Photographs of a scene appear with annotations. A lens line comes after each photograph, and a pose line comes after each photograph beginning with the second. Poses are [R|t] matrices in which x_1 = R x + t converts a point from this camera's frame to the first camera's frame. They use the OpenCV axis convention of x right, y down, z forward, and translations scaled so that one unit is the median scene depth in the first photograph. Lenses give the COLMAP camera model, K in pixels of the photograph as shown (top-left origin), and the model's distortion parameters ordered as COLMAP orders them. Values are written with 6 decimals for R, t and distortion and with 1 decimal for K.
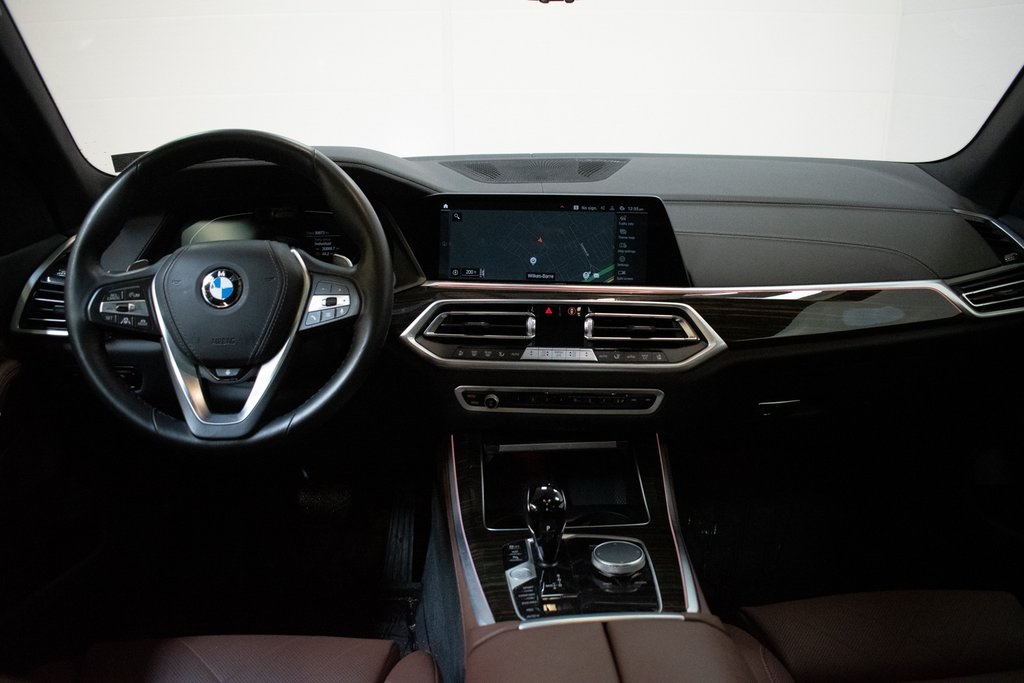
lens RADIAL K [[788.8, 0, 513.8], [0, 788.8, 329.0], [0, 0, 1]] dist [-0.098859, 0.011822]
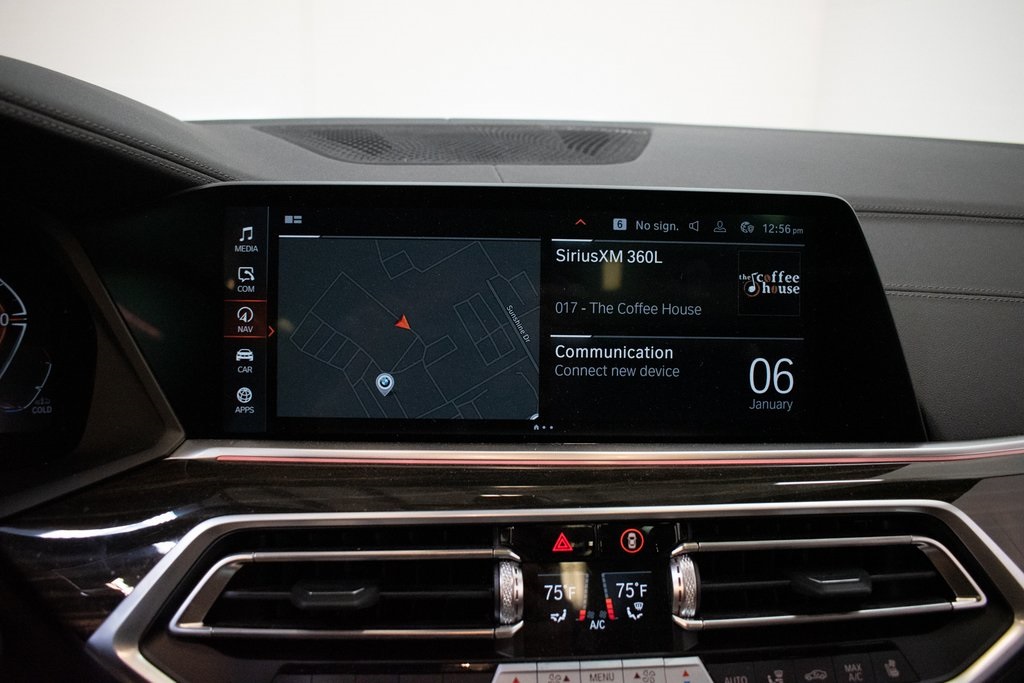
lens RADIAL K [[788.8, 0, 513.8], [0, 788.8, 329.0], [0, 0, 1]] dist [-0.098859, 0.011822]
pose [[0.987369, -0.017411, 0.157479, -0.024803], [0.020692, 0.999601, -0.019218, -0.105831], [-0.157082, 0.022234, 0.987335, 0.687731]]
